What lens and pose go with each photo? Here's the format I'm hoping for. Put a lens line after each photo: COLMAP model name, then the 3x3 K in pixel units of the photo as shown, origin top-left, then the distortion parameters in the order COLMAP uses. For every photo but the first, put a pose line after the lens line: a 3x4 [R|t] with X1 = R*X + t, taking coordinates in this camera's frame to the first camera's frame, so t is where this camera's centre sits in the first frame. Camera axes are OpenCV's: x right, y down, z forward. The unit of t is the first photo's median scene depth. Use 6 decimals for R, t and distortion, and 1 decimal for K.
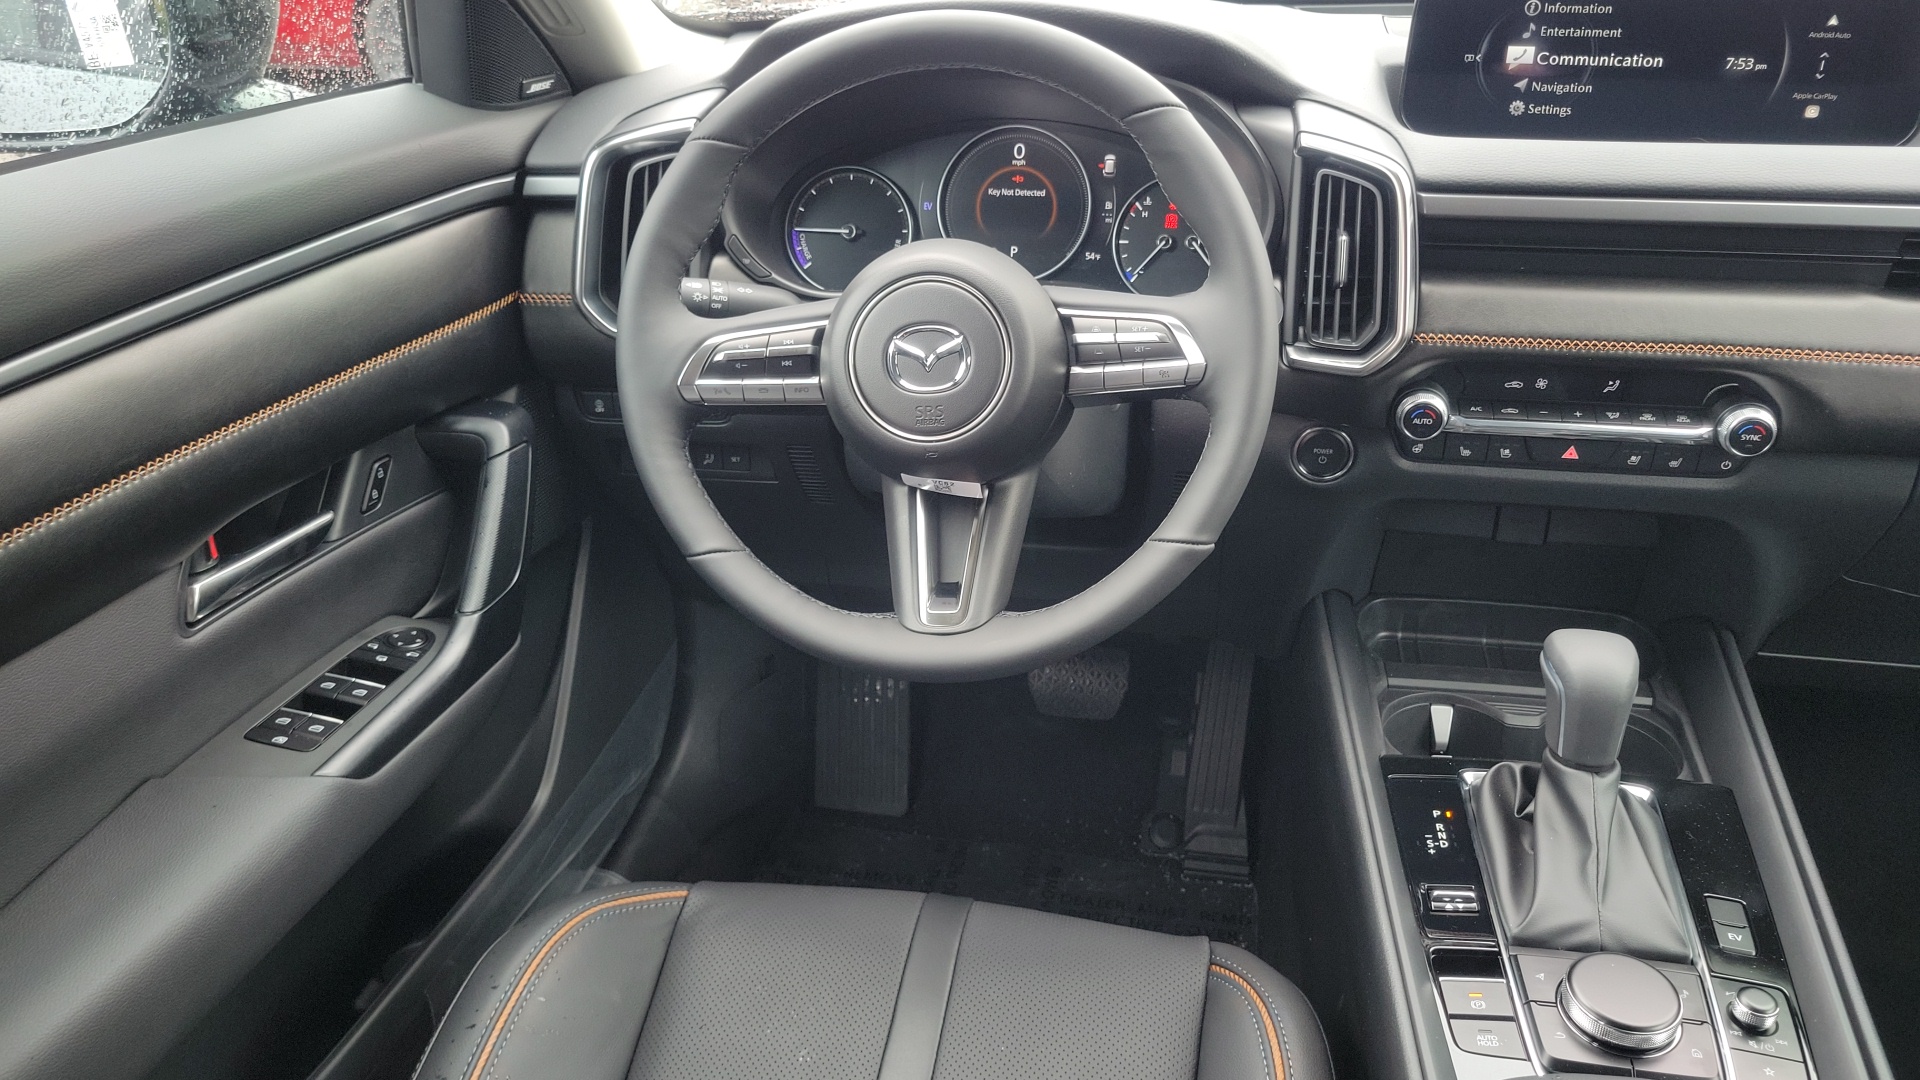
lens RADIAL K [[1435.5, 0, 980.0], [0, 1435.5, 525.6], [0, 0, 1]] dist [0.050133, -0.038183]
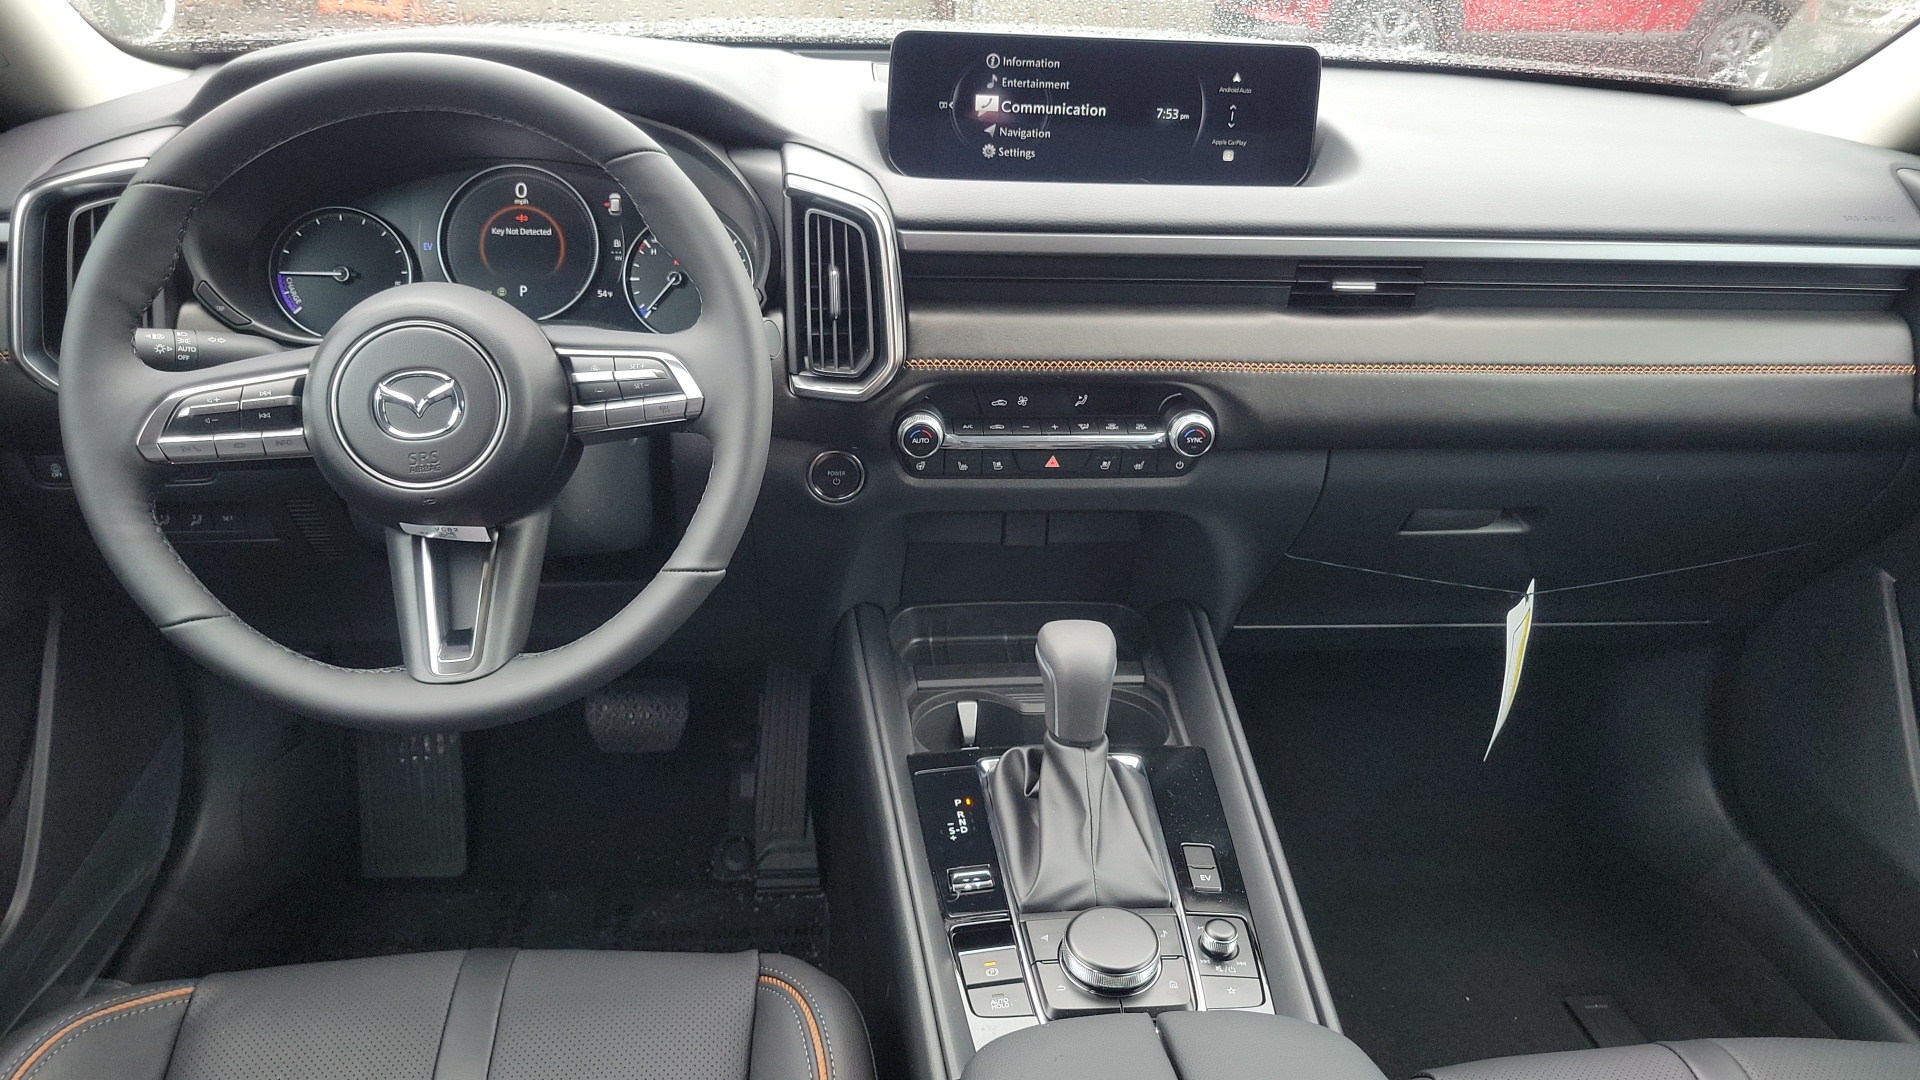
lens RADIAL K [[1435.2, 0, 961.1], [0, 1435.2, 521.6], [0, 0, 1]] dist [0.036270, -0.011038]
pose [[0.962196, -0.069143, 0.263434, 0.046439], [0.074353, 0.997183, -0.009844, 0.000806], [-0.262011, 0.029059, 0.964627, -0.039273]]
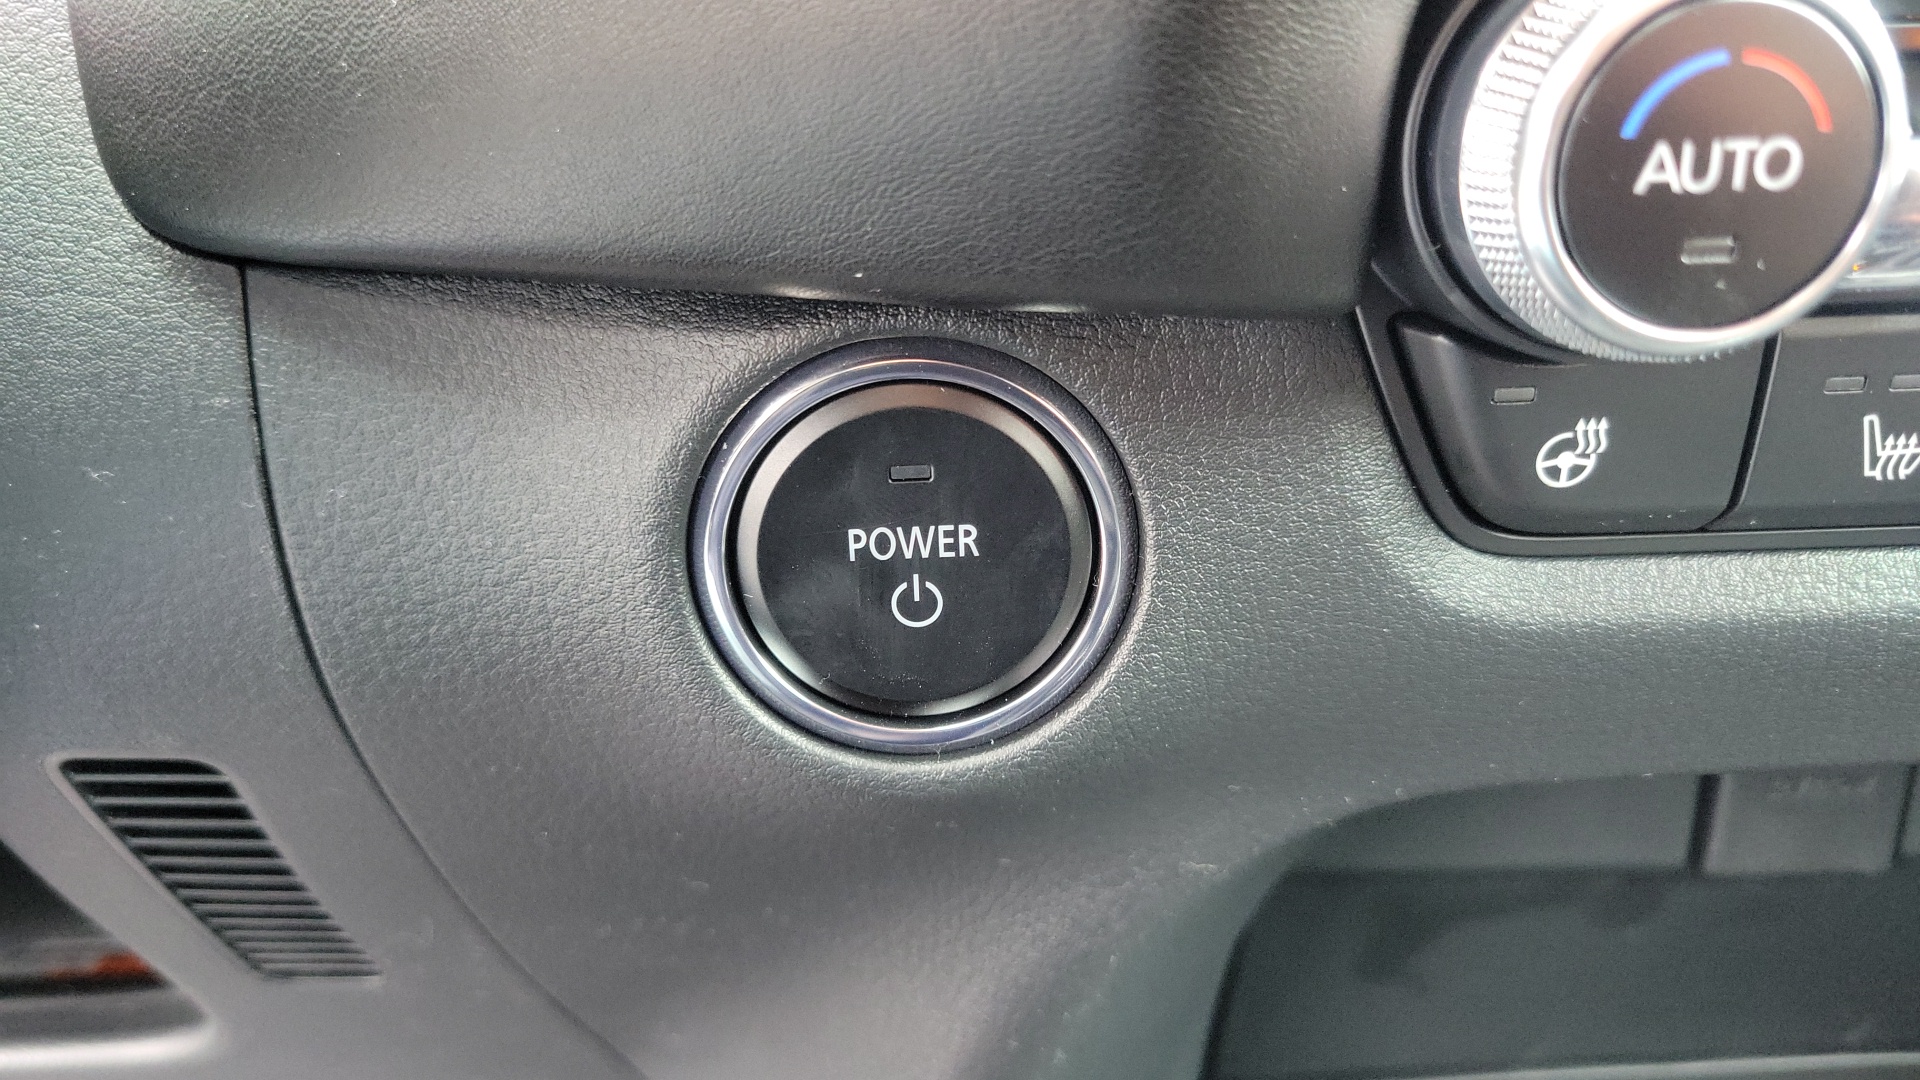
lens RADIAL K [[1524.8, 0, 960.0], [0, 1524.8, 540.0], [0, 0, 1]] dist [-0.004990, -0.003543]
pose [[0.976932, -0.090038, 0.193641, 0.213195], [0.110578, 0.989024, -0.098002, -0.037019], [-0.182691, 0.117154, 0.976165, 0.852317]]
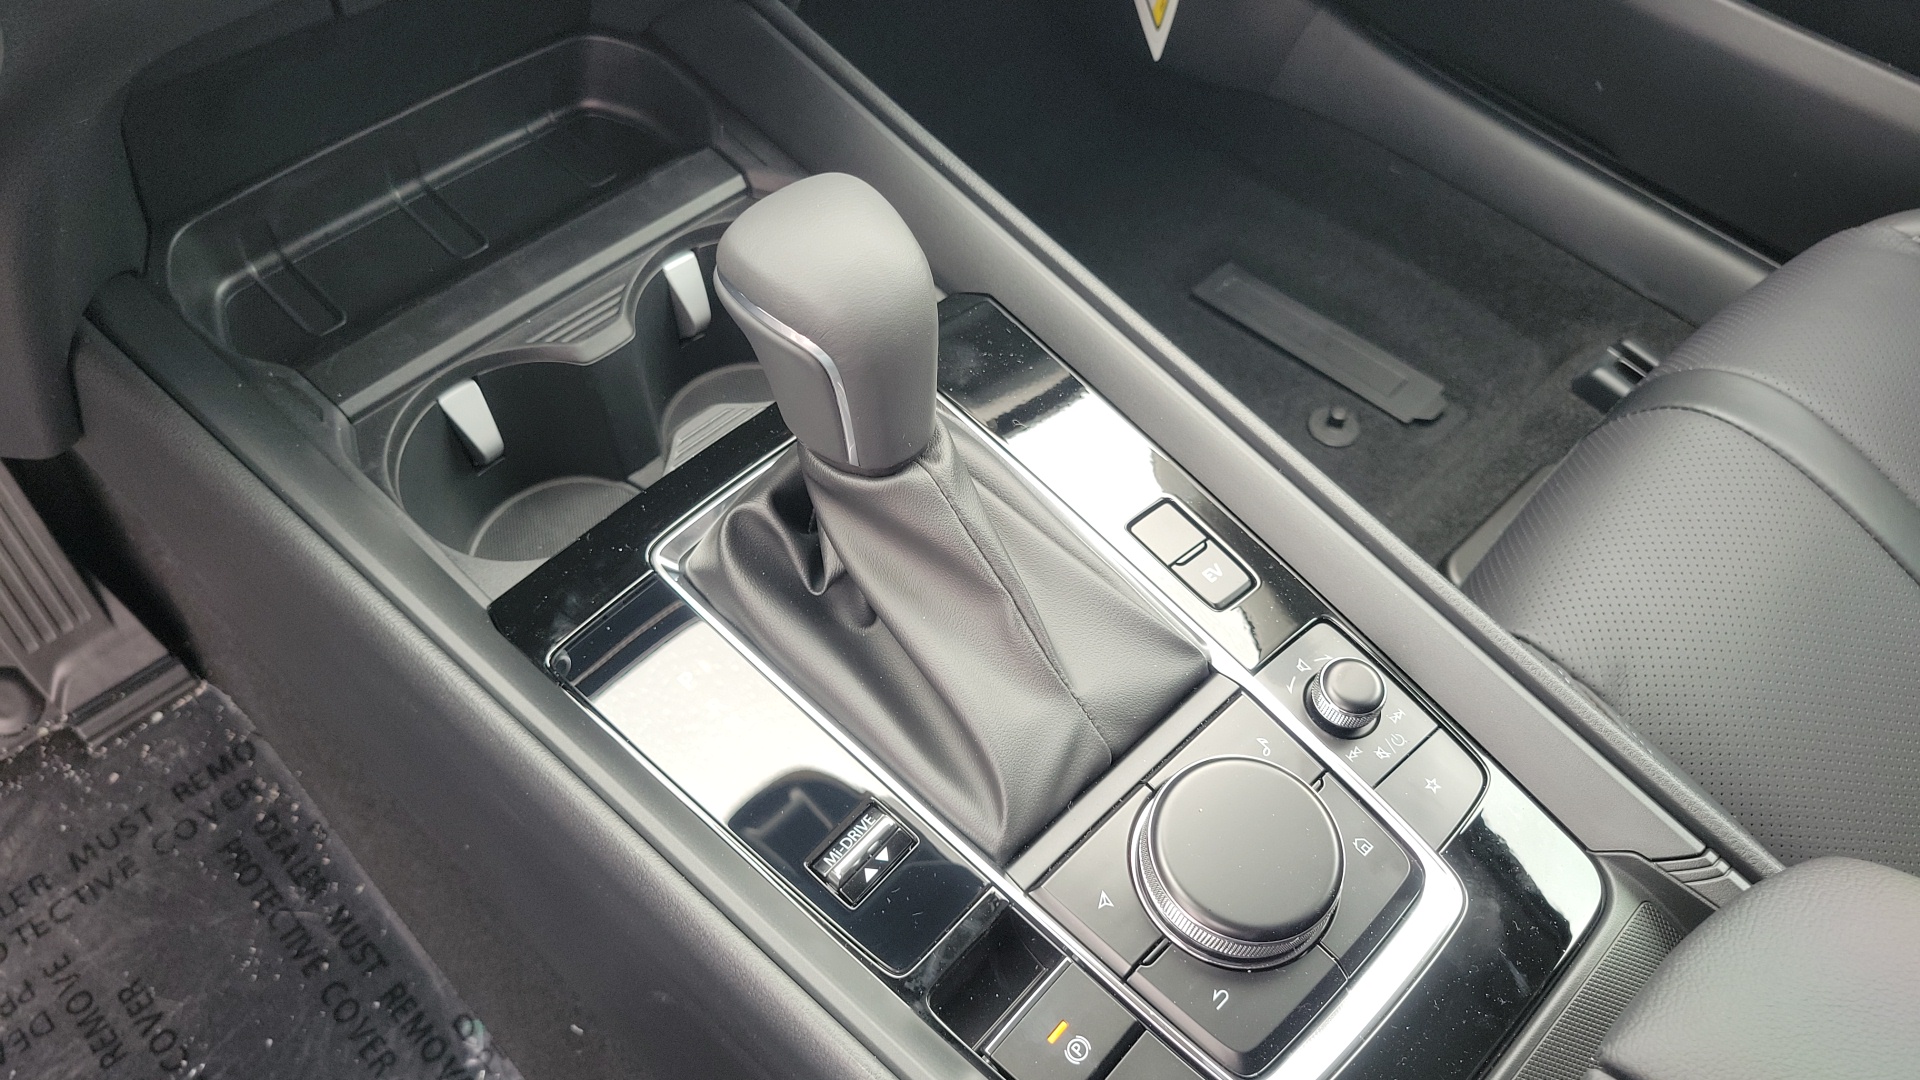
lens RADIAL K [[1445.2, 0, 954.0], [0, 1445.2, 536.3], [0, 0, 1]] dist [0.037166, -0.036108]
pose [[0.569875, -0.636432, 0.519805, 0.134596], [0.304324, 0.751052, 0.585925, -0.086081], [-0.763302, -0.175714, 0.621687, 0.591713]]
